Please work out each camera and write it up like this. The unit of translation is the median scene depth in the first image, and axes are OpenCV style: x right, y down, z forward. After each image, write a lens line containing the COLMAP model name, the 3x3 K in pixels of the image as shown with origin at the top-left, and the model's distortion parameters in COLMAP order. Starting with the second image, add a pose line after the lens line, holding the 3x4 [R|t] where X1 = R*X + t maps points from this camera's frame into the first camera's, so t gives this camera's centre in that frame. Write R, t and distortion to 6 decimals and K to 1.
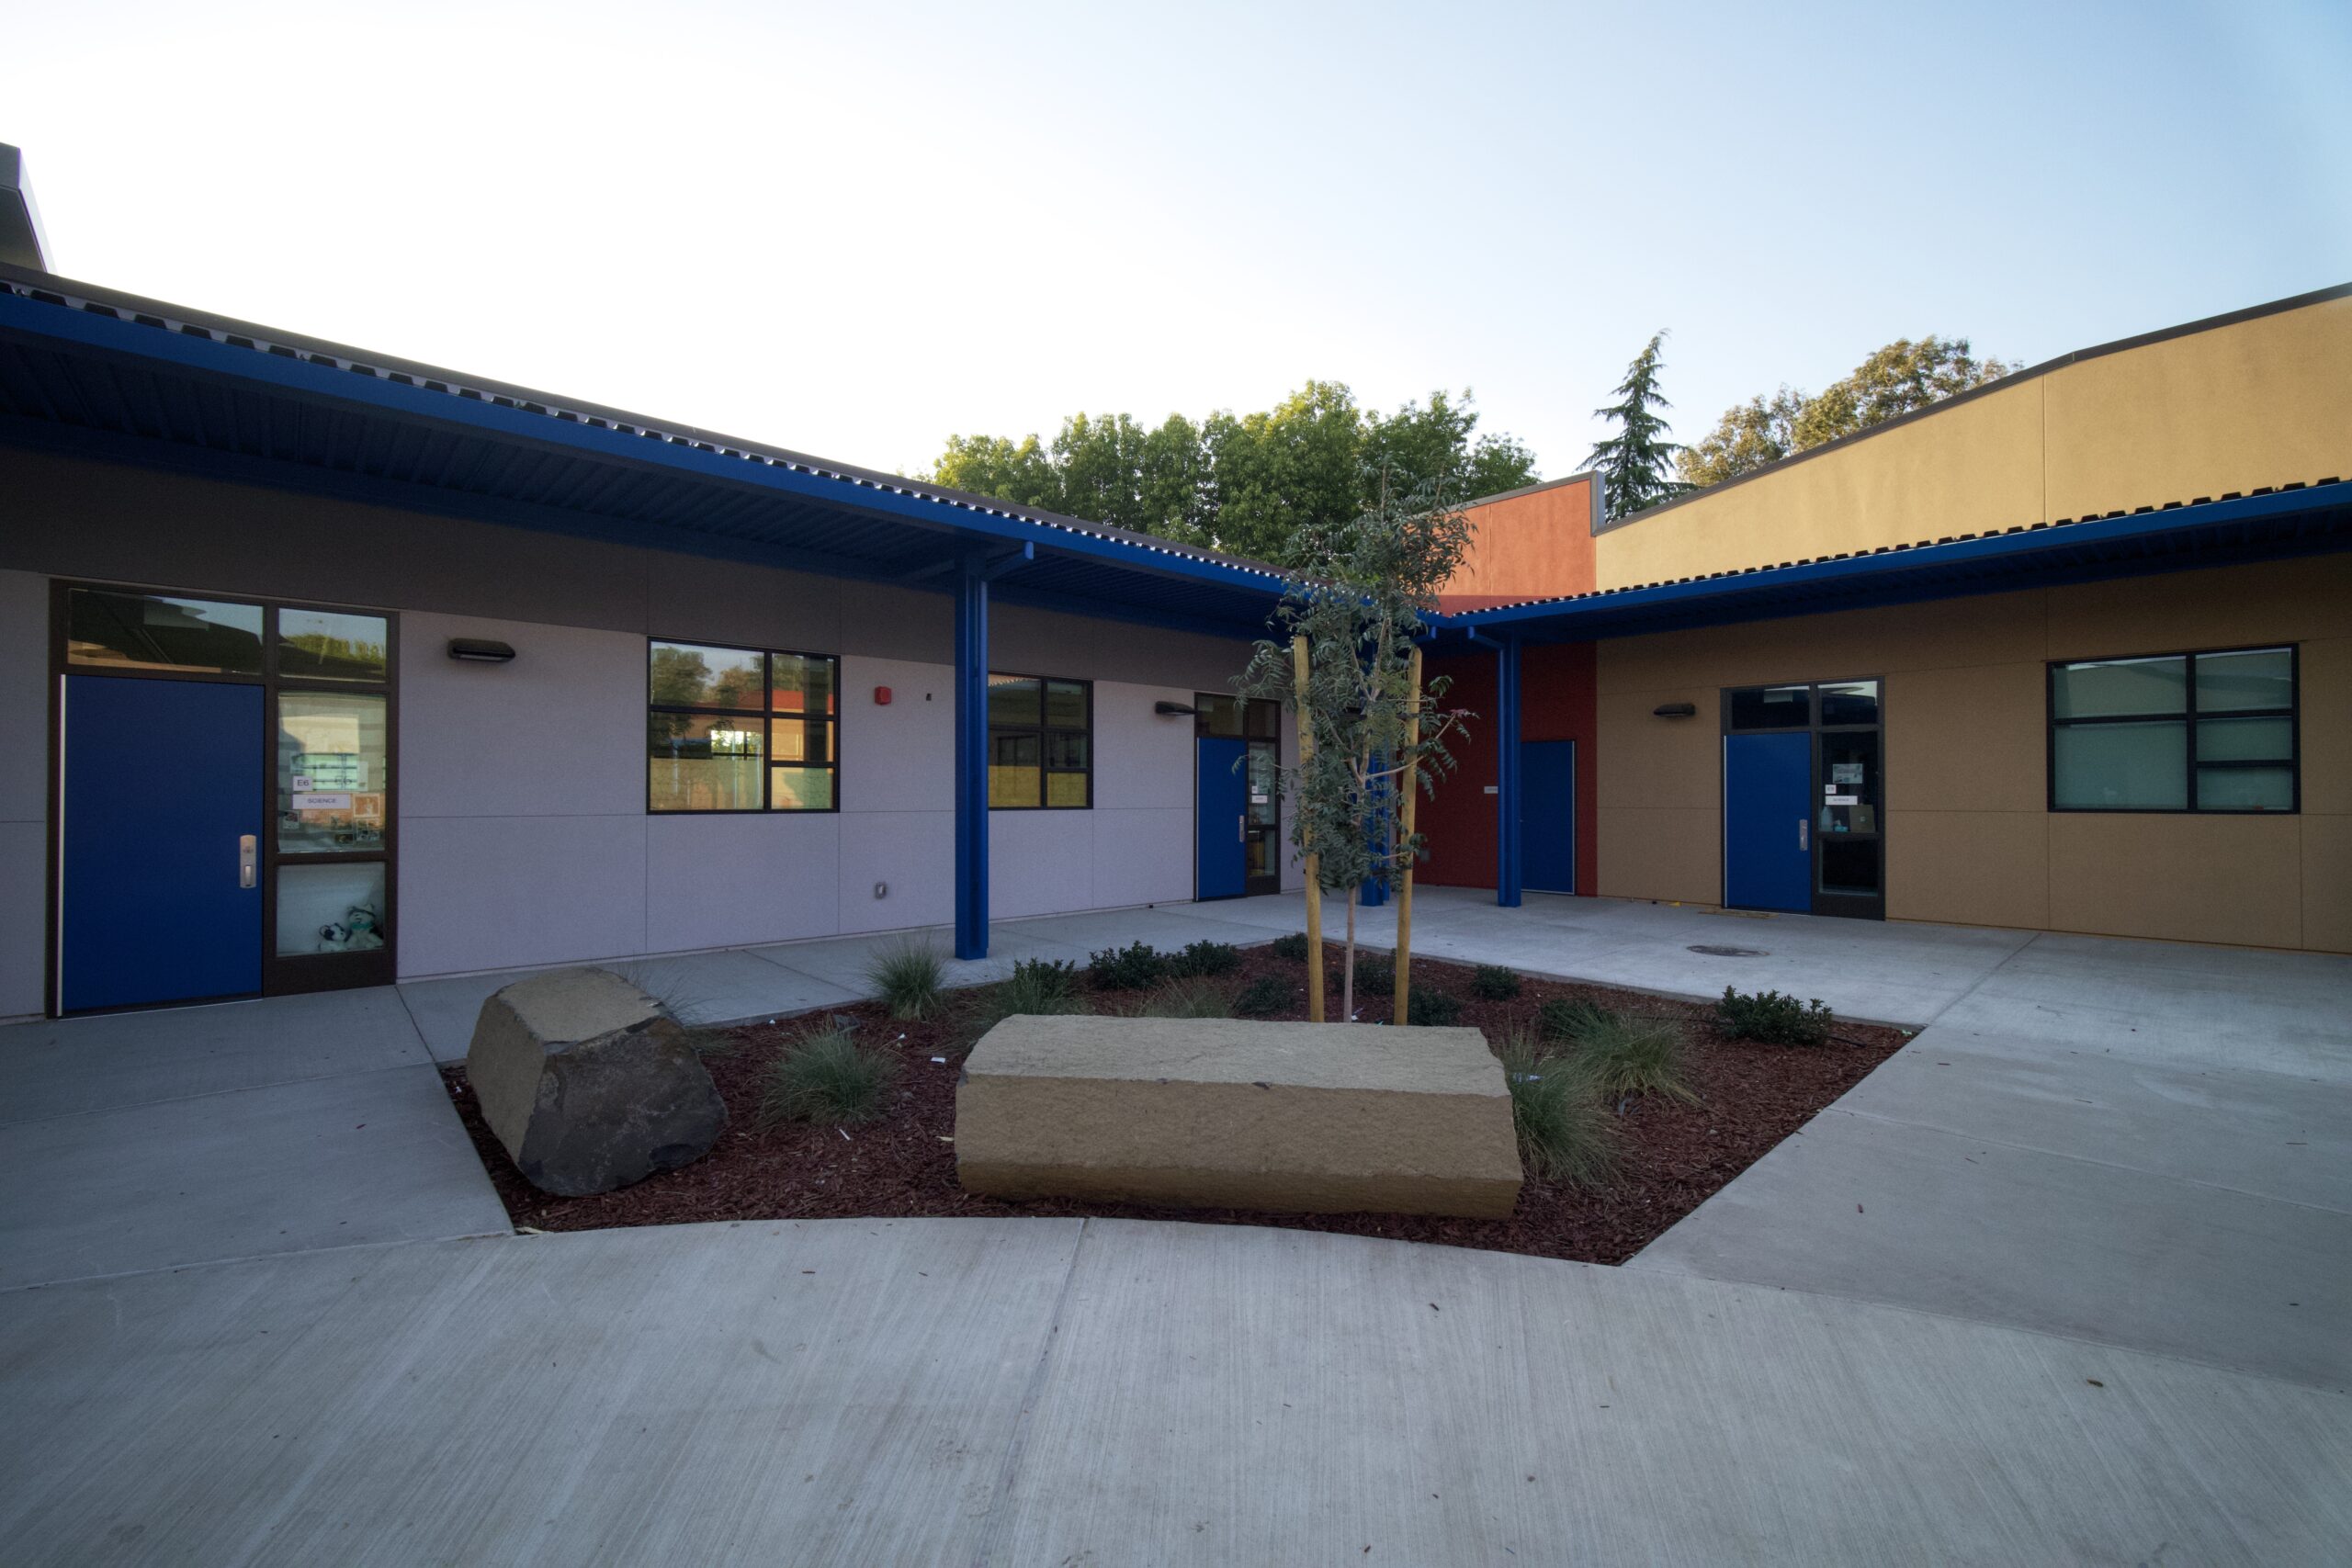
lens RADIAL K [[971.9, 0, 1183.7], [0, 971.9, 784.7], [0, 0, 1]] dist [-0.002091, 0.000231]
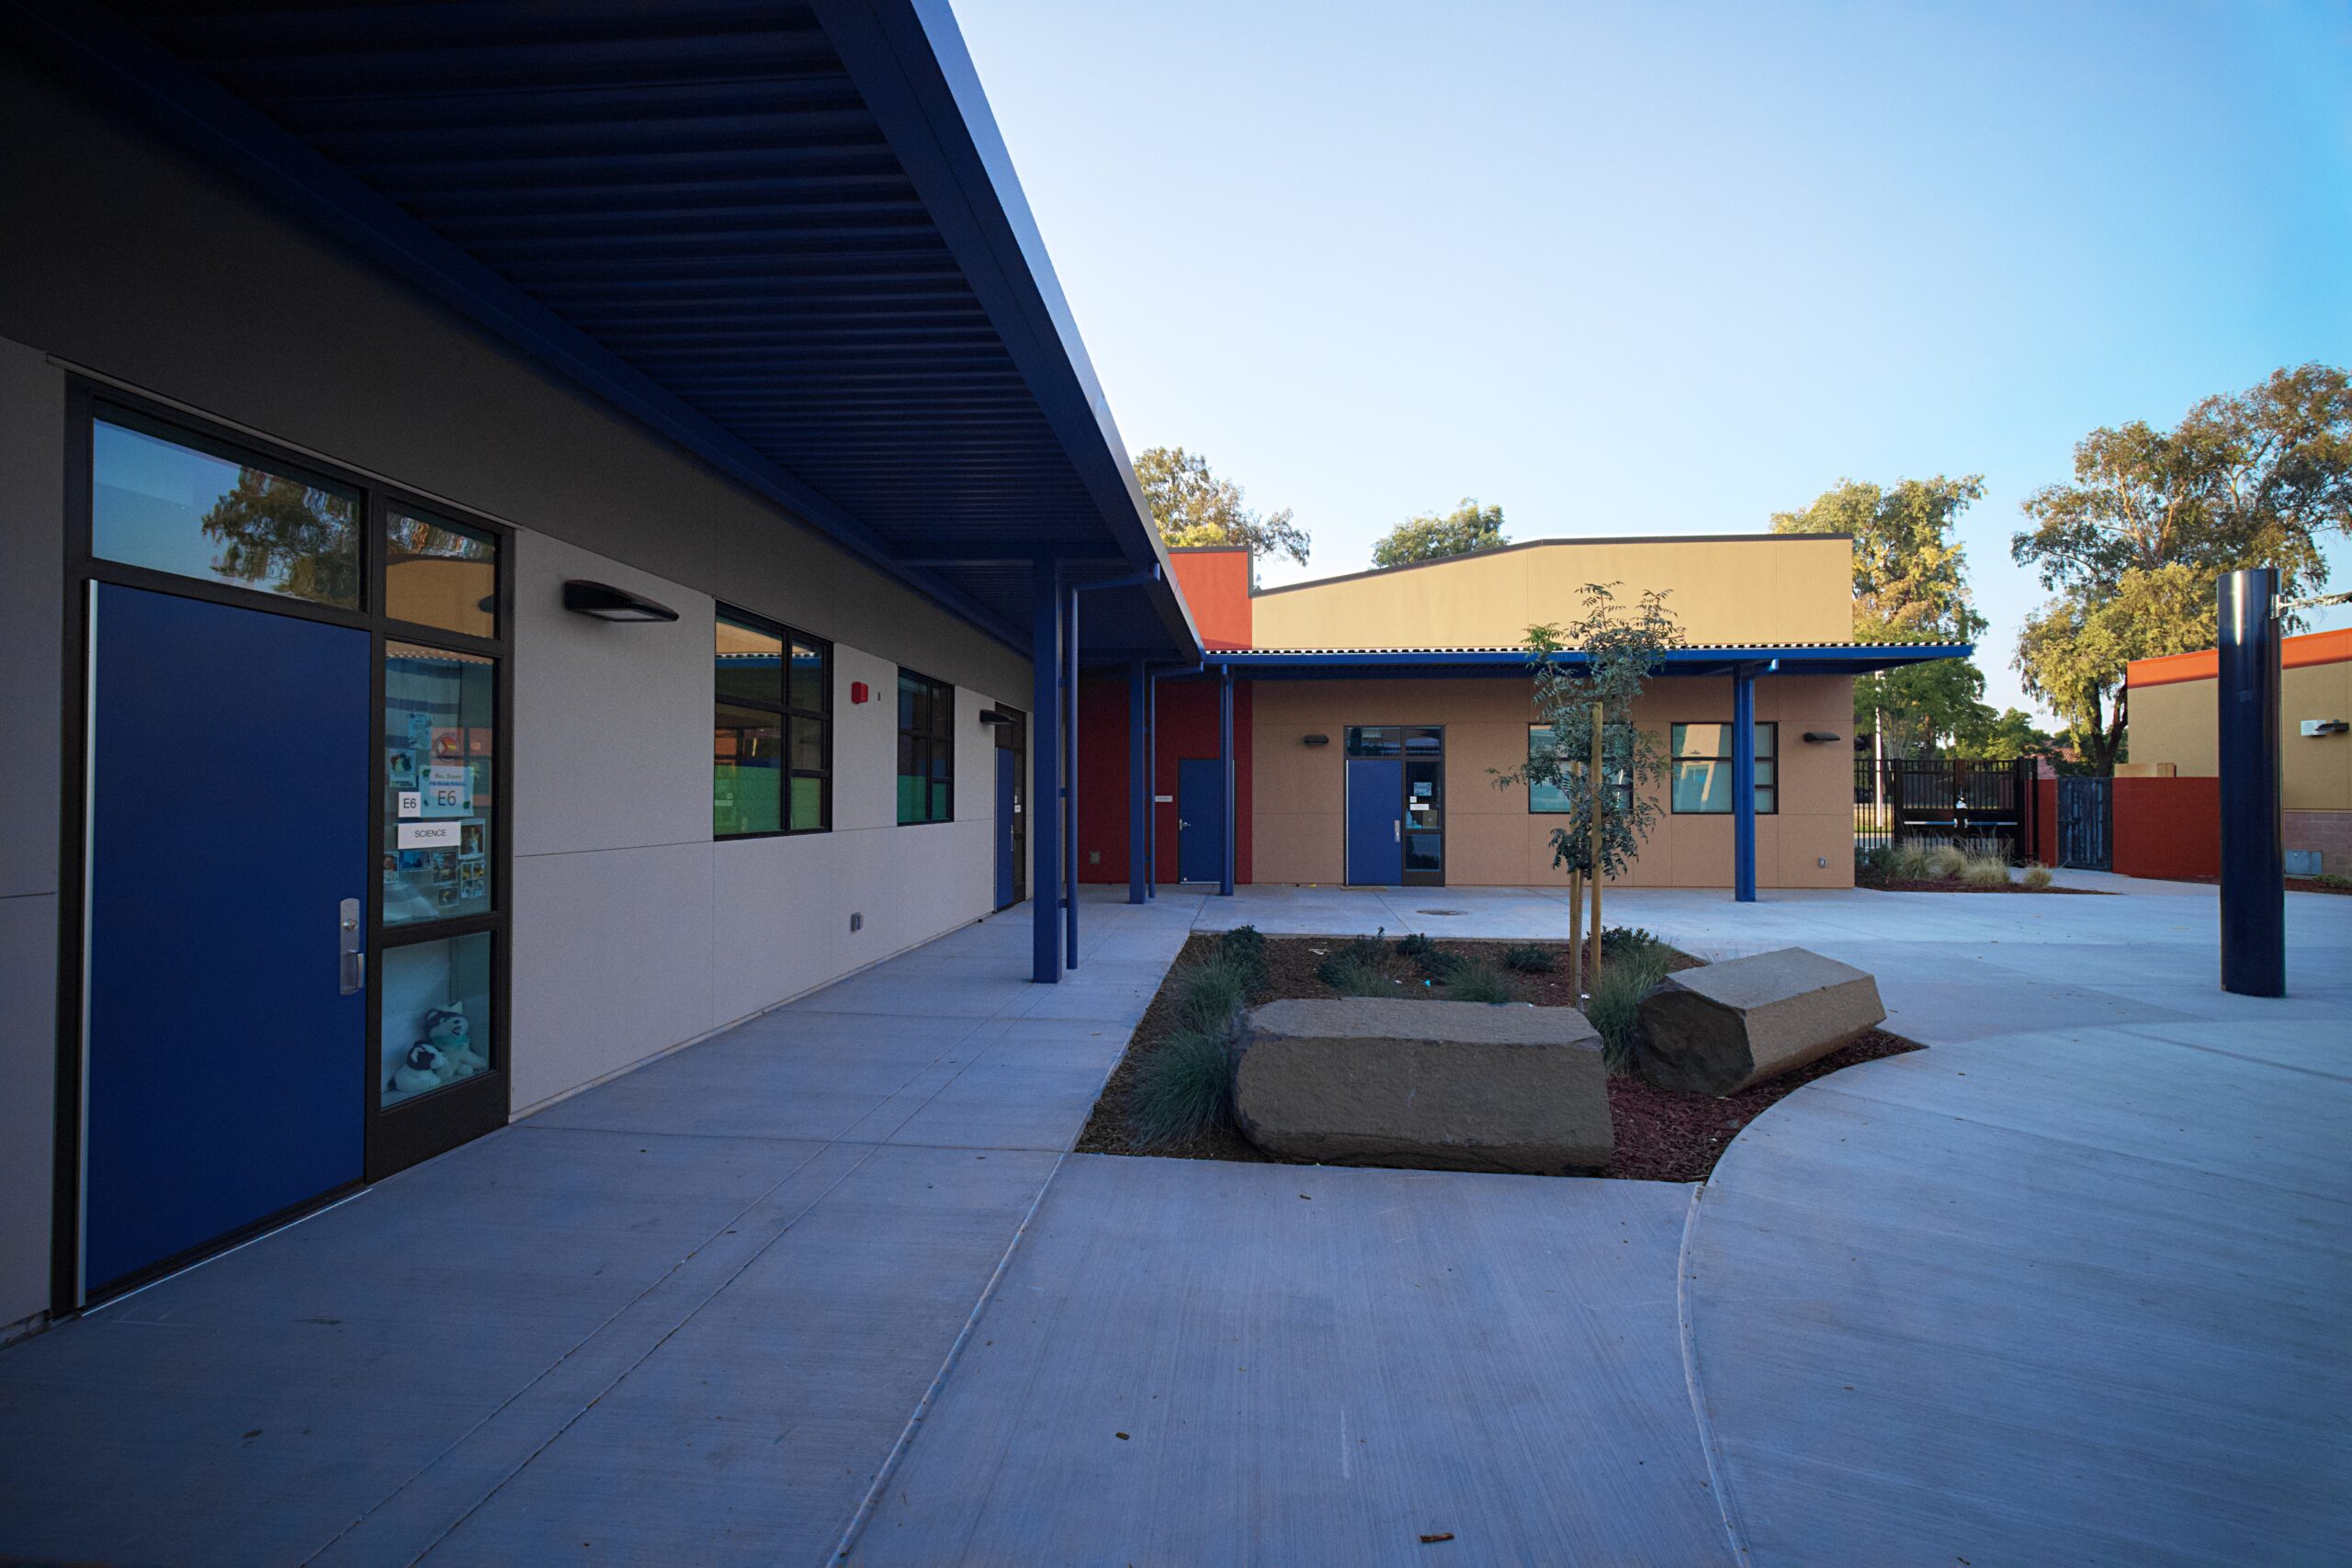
lens RADIAL K [[971.9, 0, 1183.7], [0, 971.9, 784.7], [0, 0, 1]] dist [-0.002091, 0.000231]
pose [[0.735163, 0.009142, 0.677829, -0.588912], [-0.009125, 0.999952, -0.003589, -0.009239], [-0.677829, -0.003547, 0.735211, 0.160962]]
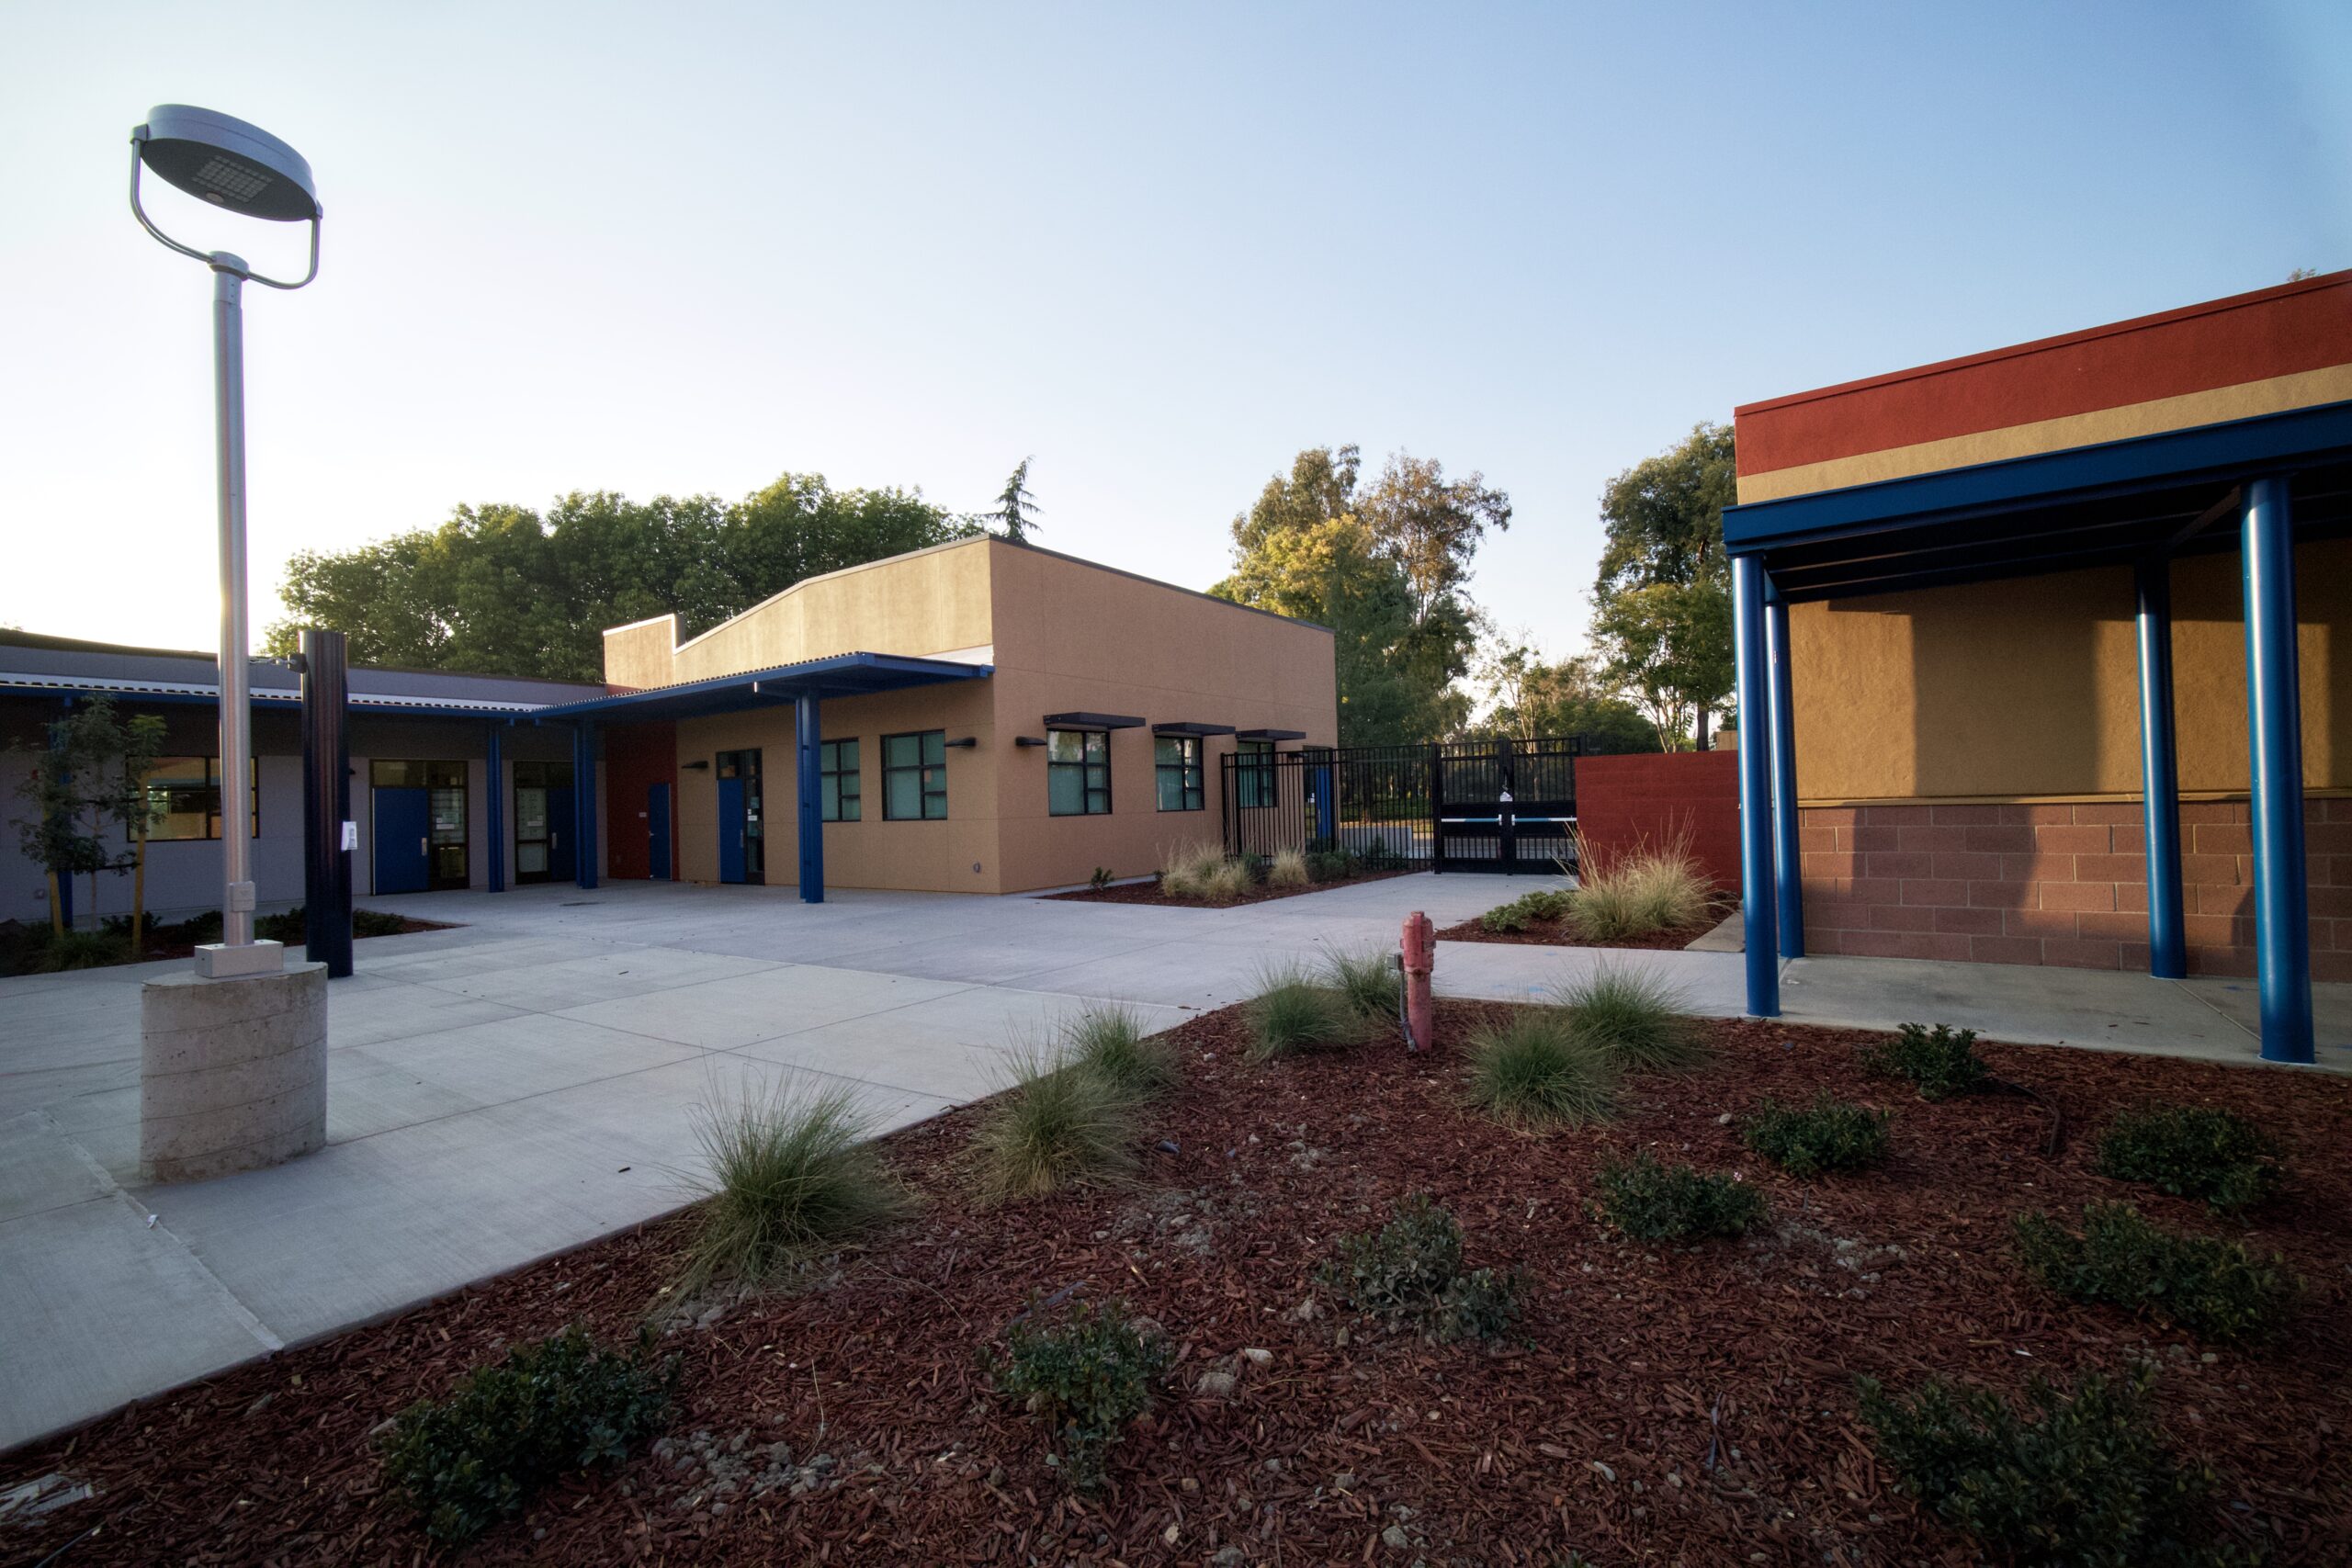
lens RADIAL K [[971.9, 0, 1183.7], [0, 971.9, 784.7], [0, 0, 1]] dist [-0.002091, 0.000231]
pose [[0.977989, -0.024234, 0.207242, 1.083334], [0.025844, 0.999653, -0.005064, -0.014810], [-0.207048, 0.010308, 0.978277, -0.874110]]
